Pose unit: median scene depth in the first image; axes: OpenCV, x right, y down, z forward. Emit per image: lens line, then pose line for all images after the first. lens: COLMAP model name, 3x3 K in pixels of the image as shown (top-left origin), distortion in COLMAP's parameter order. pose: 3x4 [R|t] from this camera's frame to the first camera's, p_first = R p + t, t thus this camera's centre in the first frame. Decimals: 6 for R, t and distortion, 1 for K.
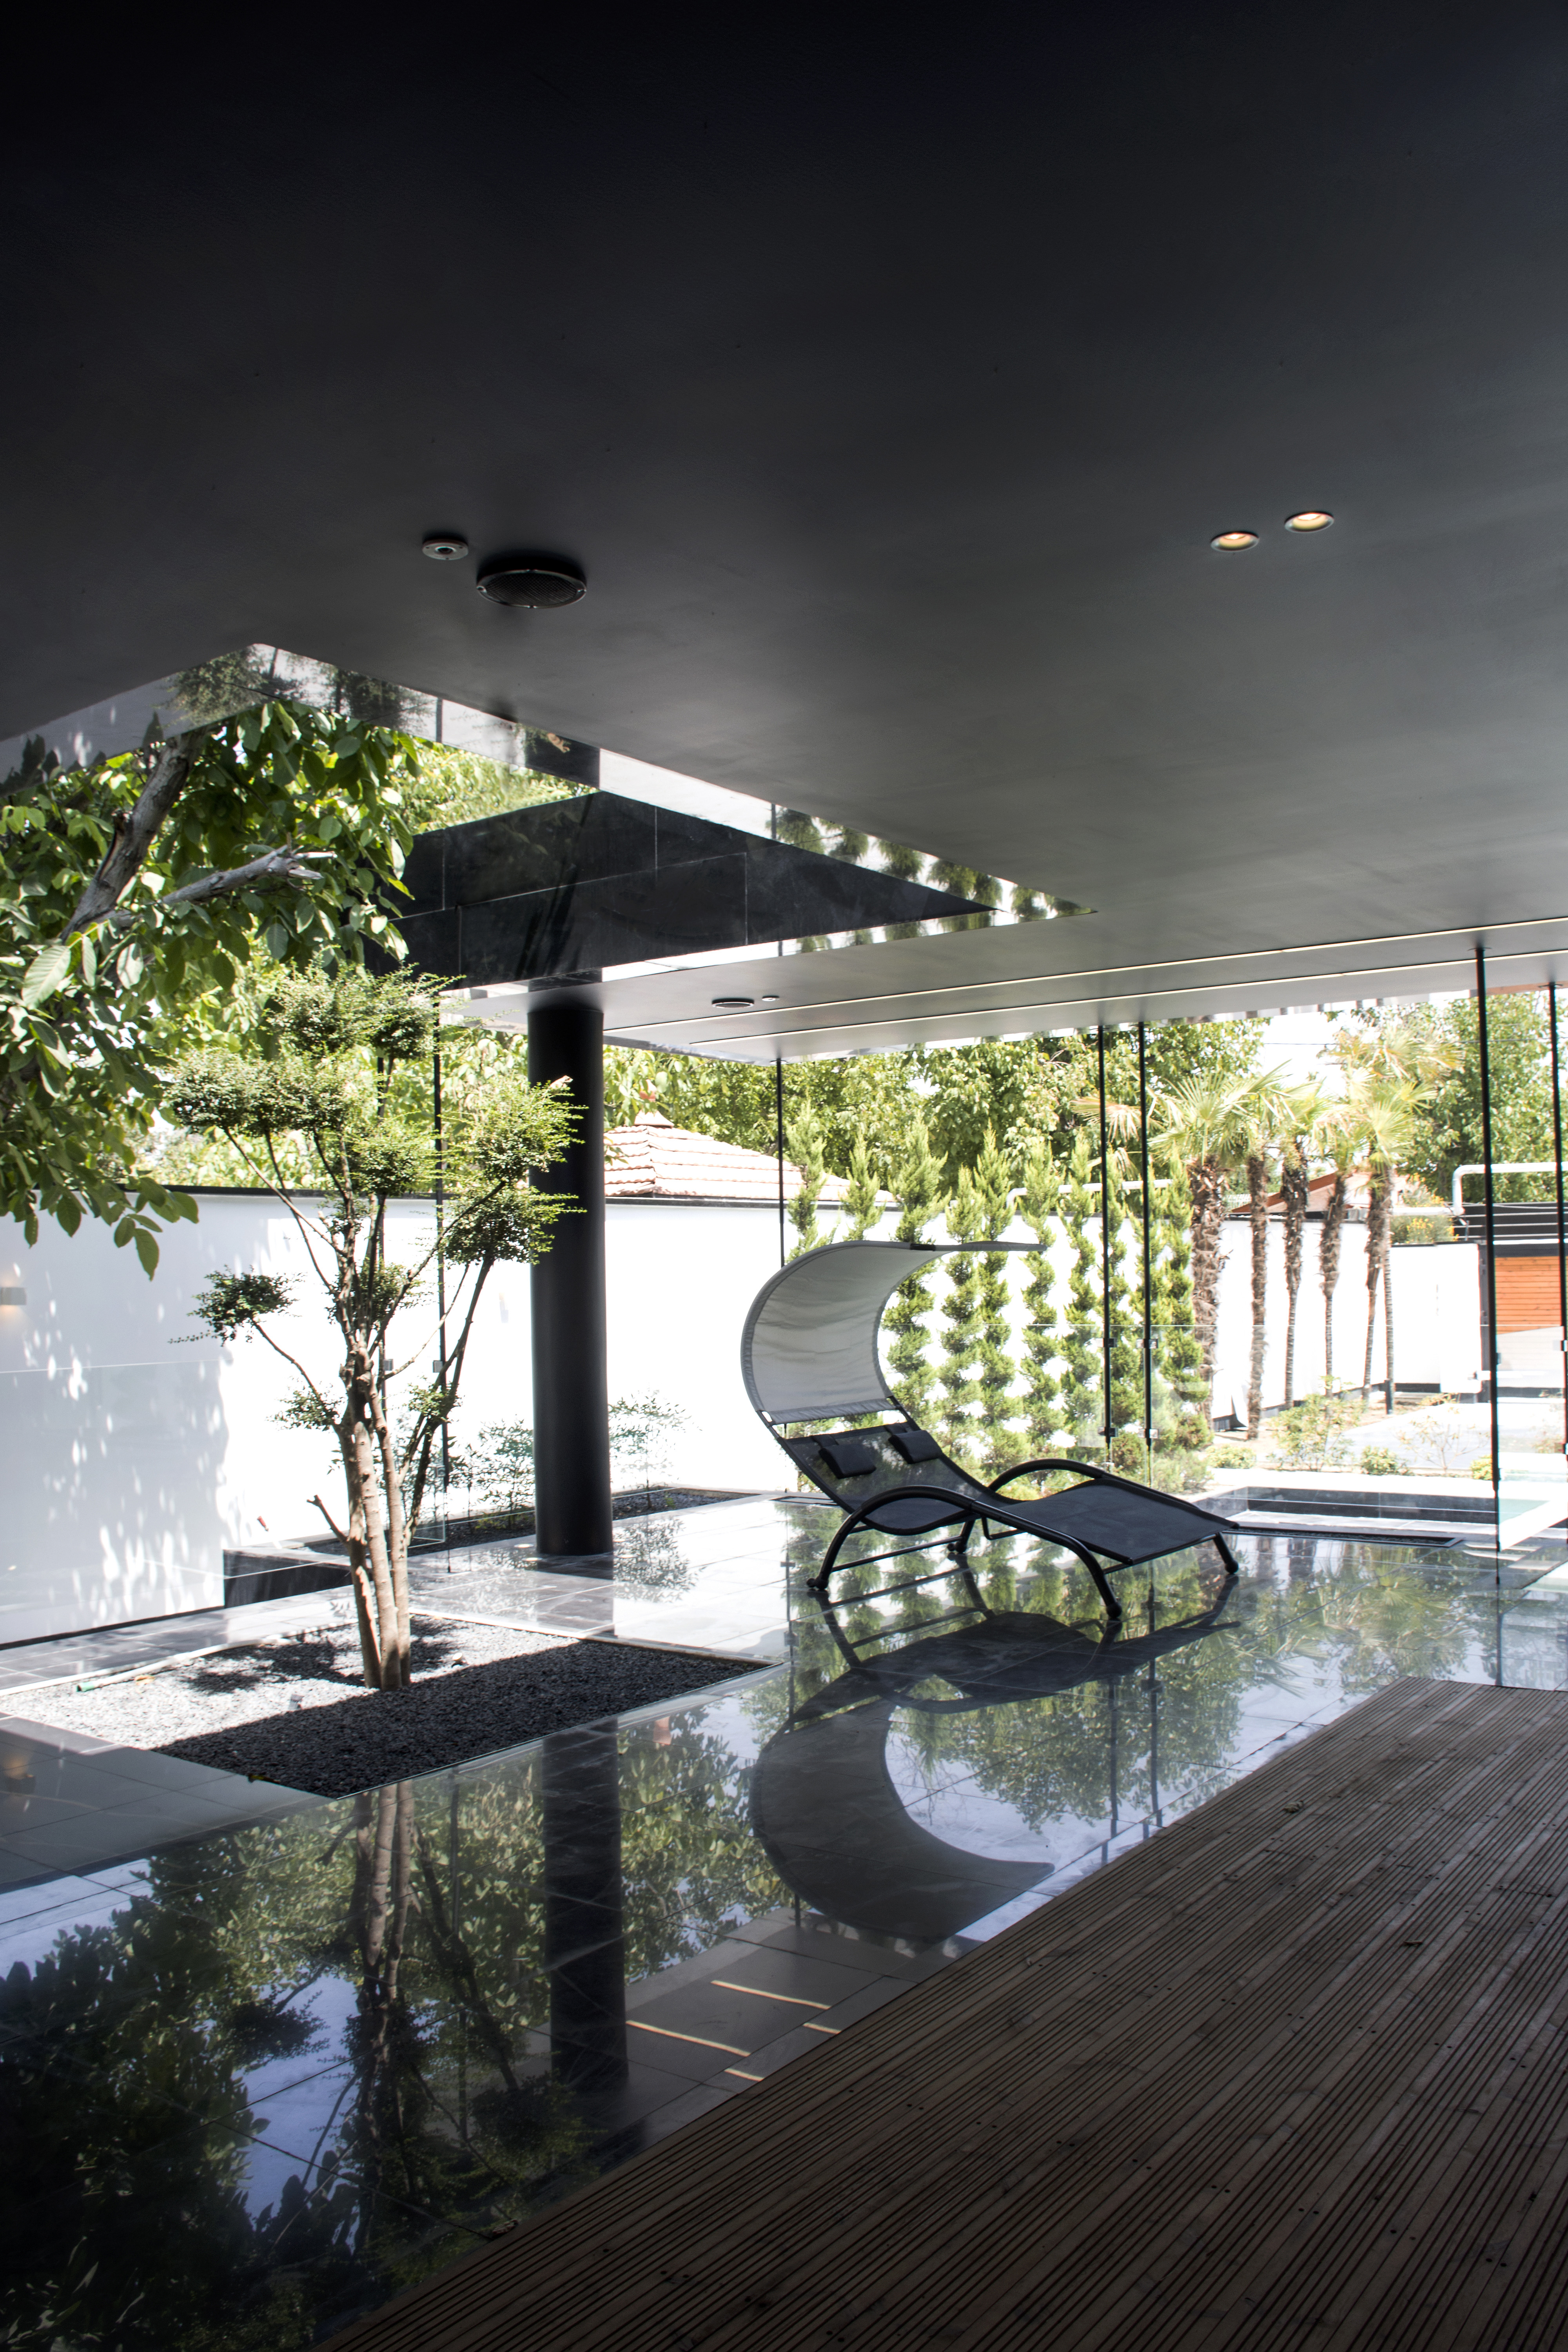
lens RADIAL K [[1815.8, 0, 784.0], [0, 1815.8, 1176.0], [0, 0, 1]] dist [0.003935, -0.001567]
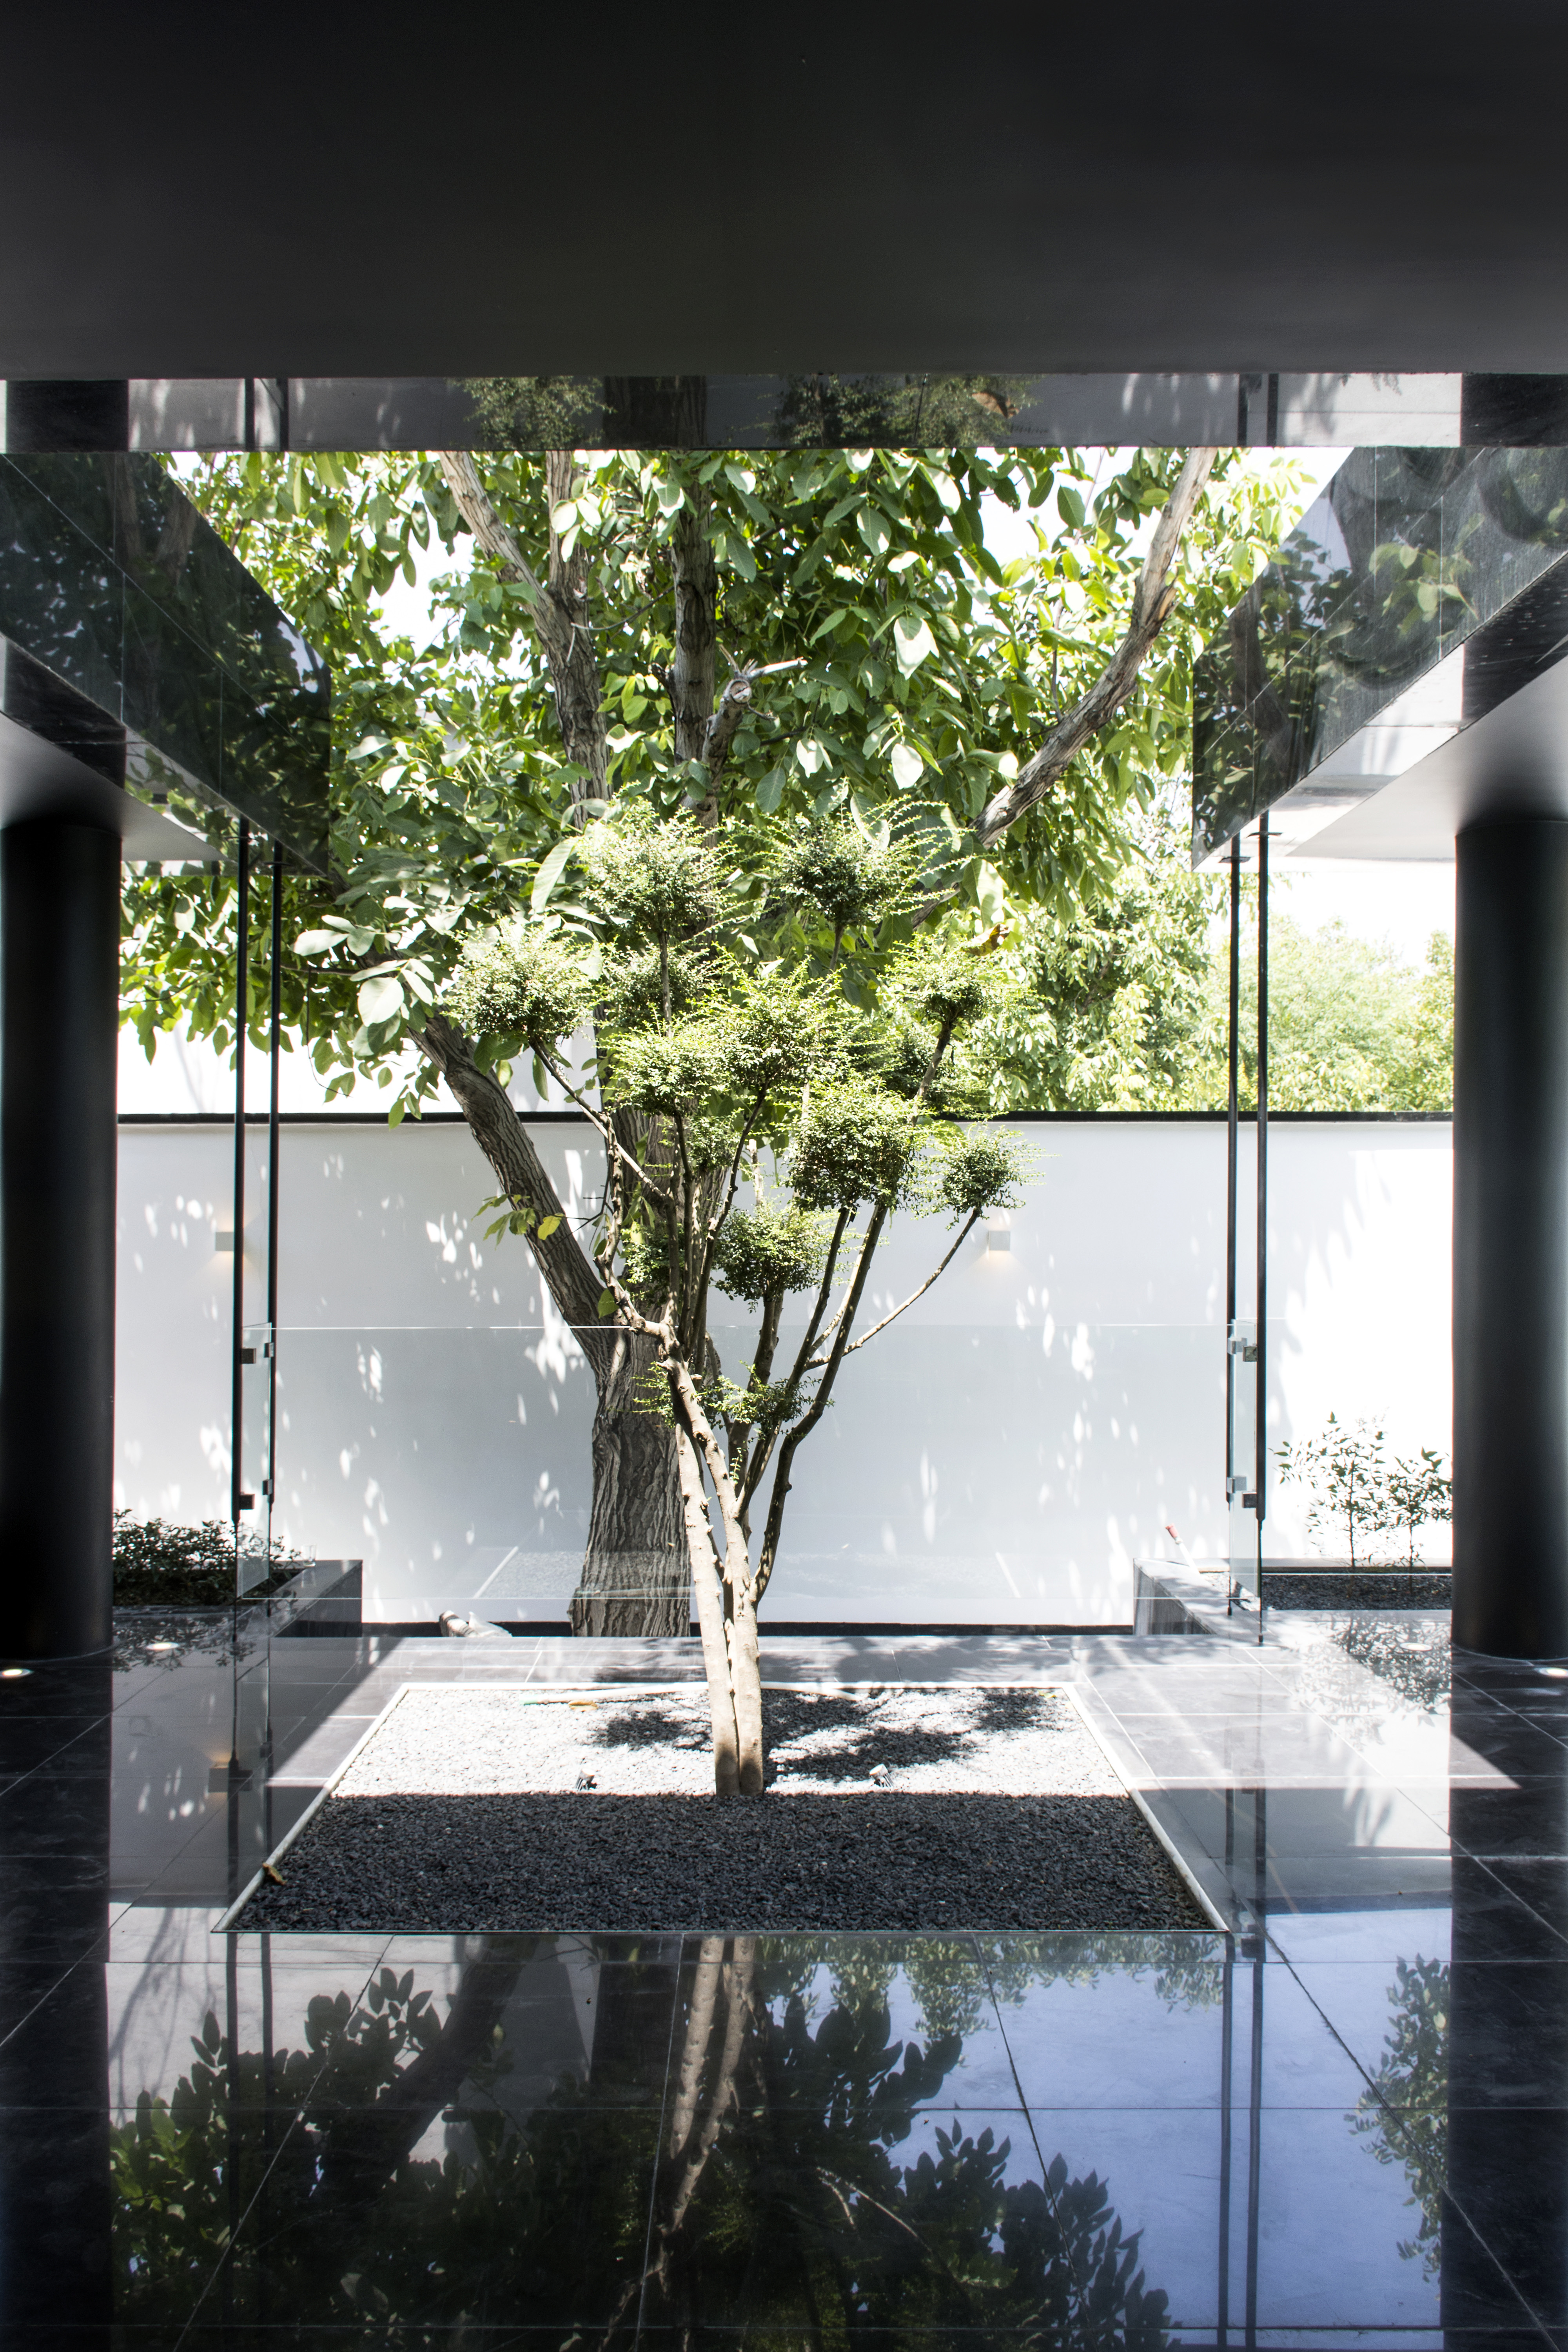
lens RADIAL K [[1815.8, 0, 784.0], [0, 1815.8, 1176.0], [0, 0, 1]] dist [0.003935, -0.001567]
pose [[0.586001, -0.014624, -0.810178, 0.379388], [0.038015, 0.999232, 0.009460, 0.024633], [0.809418, -0.036343, 0.586107, 0.570530]]
